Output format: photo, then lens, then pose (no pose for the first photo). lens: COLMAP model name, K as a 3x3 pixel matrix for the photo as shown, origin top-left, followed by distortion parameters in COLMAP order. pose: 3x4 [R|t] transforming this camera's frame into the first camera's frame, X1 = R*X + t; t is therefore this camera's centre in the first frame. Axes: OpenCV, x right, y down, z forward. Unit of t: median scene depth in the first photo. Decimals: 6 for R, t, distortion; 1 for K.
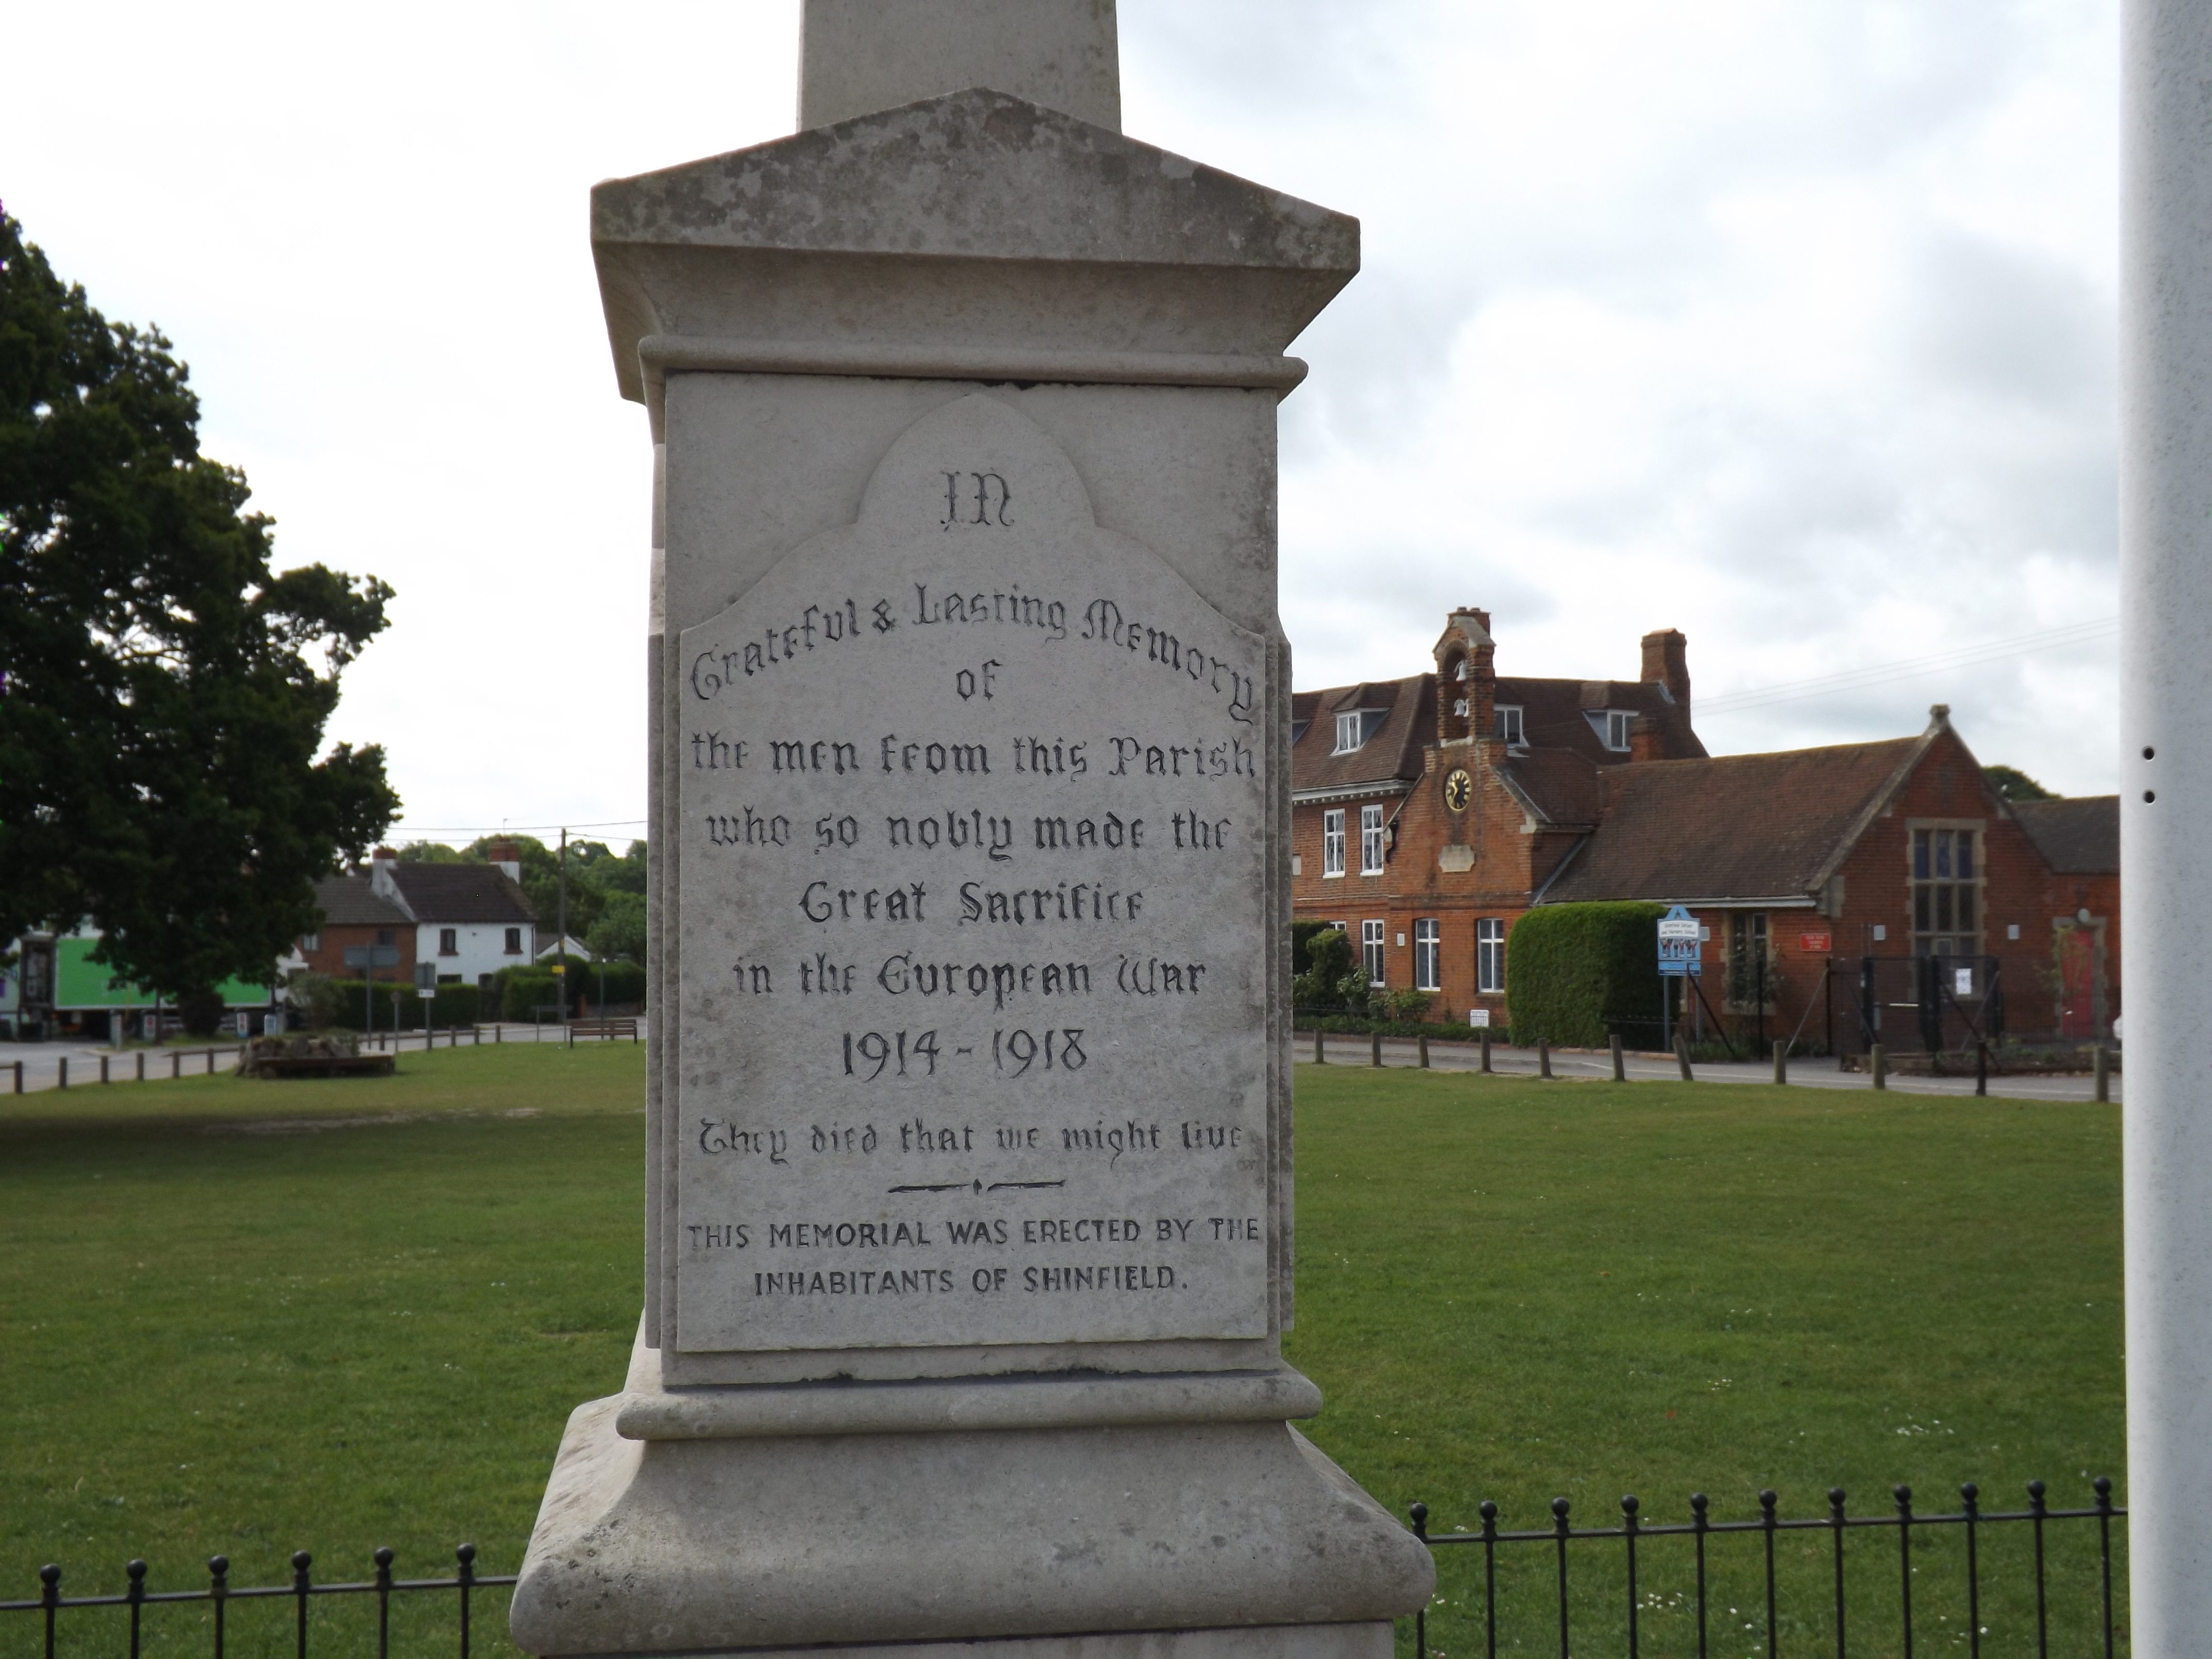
lens RADIAL K [[2678.1, 0, 1106.0], [0, 2678.1, 888.0], [0, 0, 1]] dist [0.004325, -0.007576]
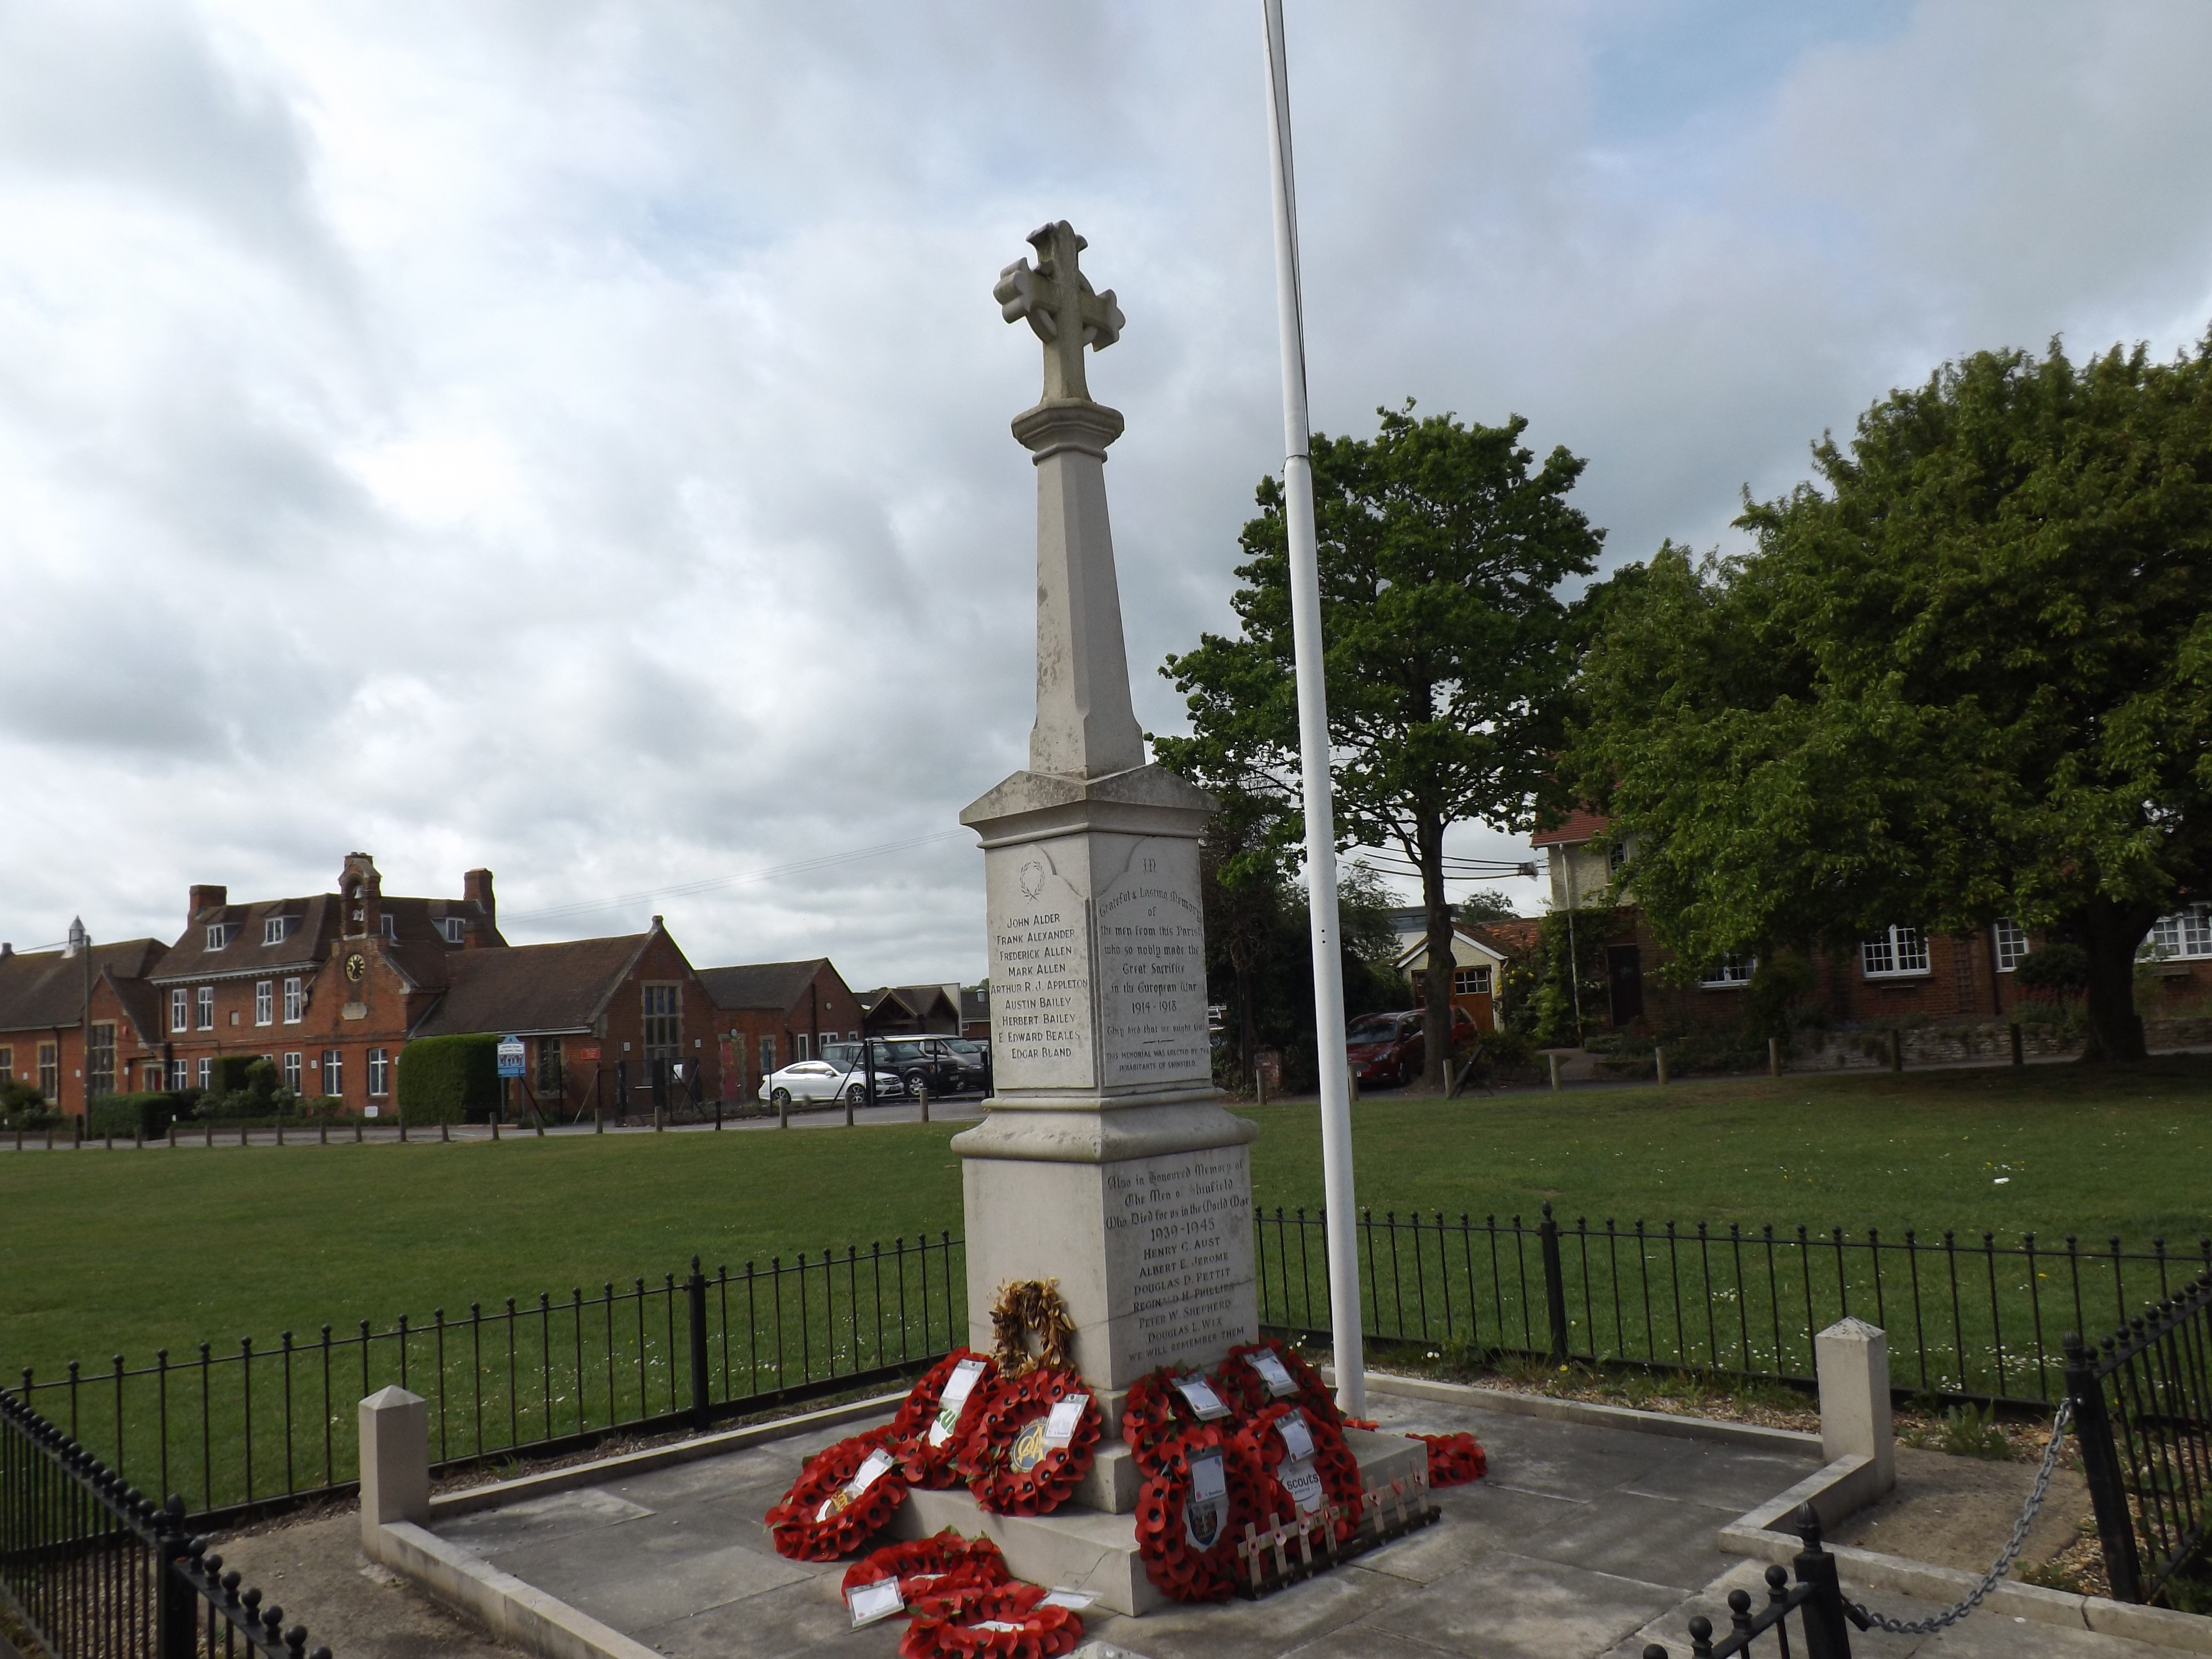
lens RADIAL K [[1649.3, 0, 1111.7], [0, 1649.3, 855.1], [0, 0, 1]] dist [-0.049540, 0.000271]
pose [[0.811359, 0.025119, 0.584008, -0.077286], [0.035967, 0.995038, -0.092767, 0.003153], [-0.583440, 0.096273, 0.806430, -0.047005]]
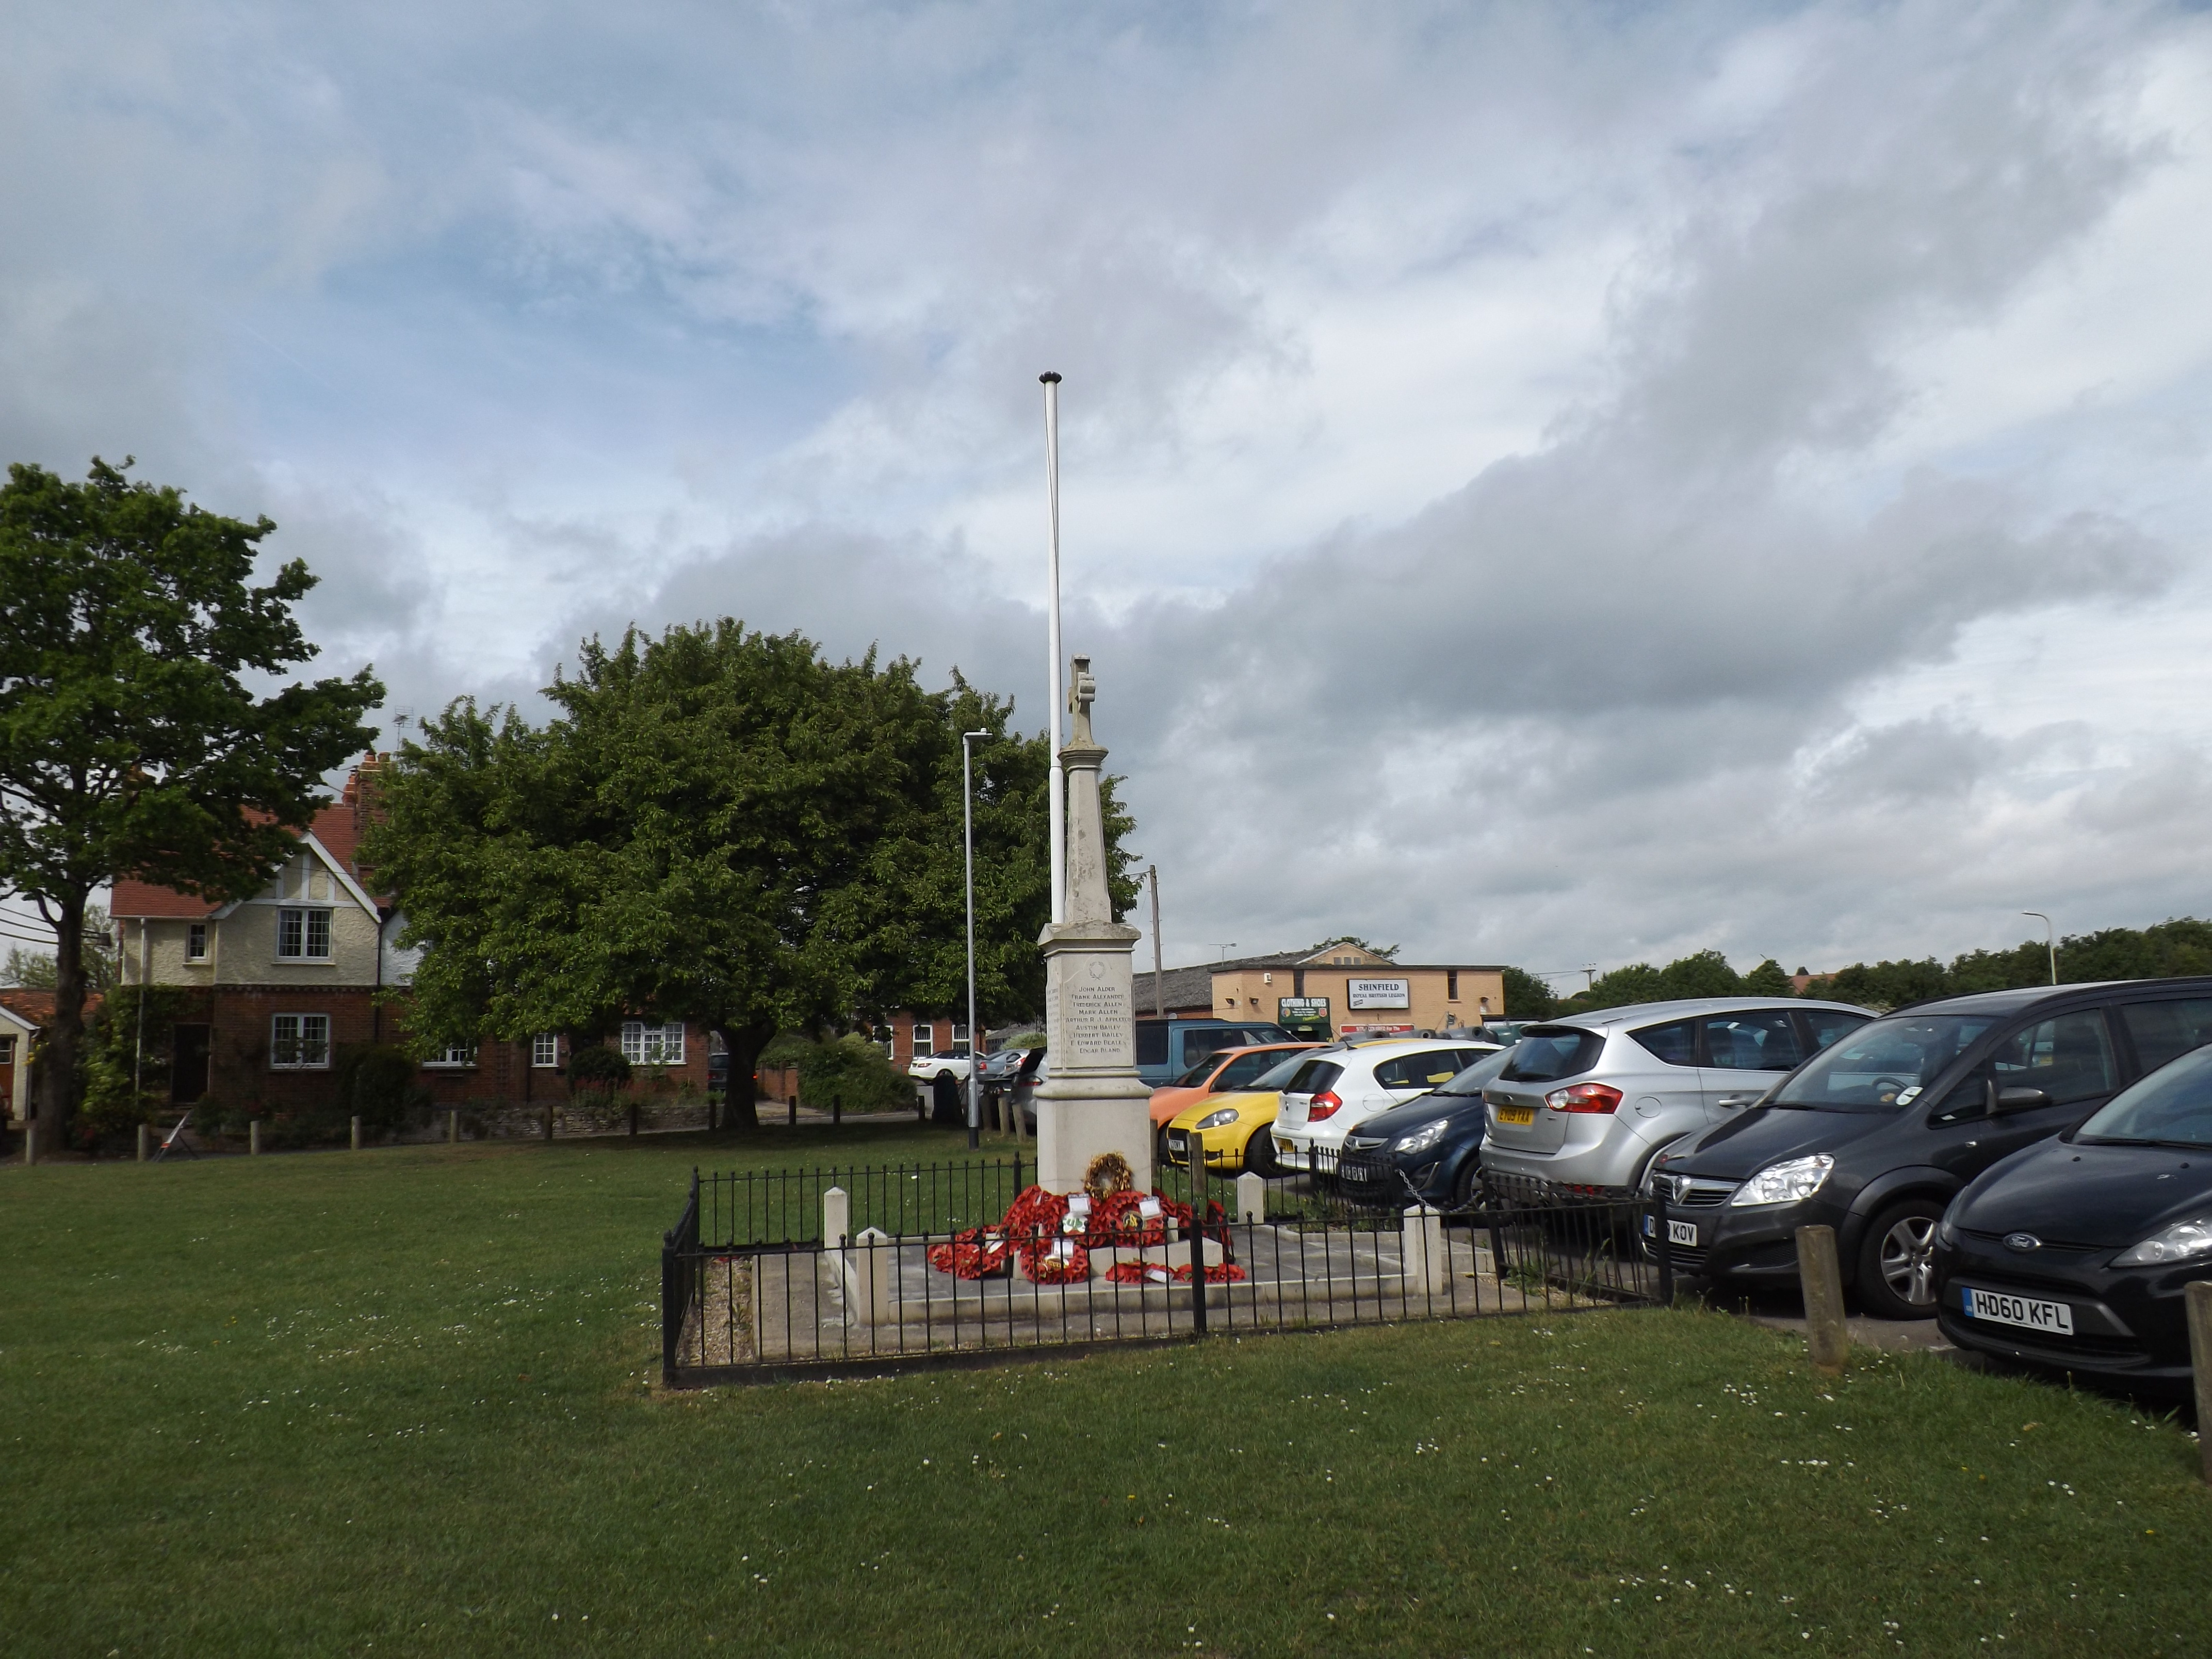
lens RADIAL K [[1626.2, 0, 1125.4], [0, 1626.2, 841.4], [0, 0, 1]] dist [-0.057123, -0.003145]
pose [[-0.072885, 0.144929, 0.986754, -0.274491], [0.005984, 0.989431, -0.144880, 0.010906], [-0.997322, -0.004654, -0.072982, 0.072263]]
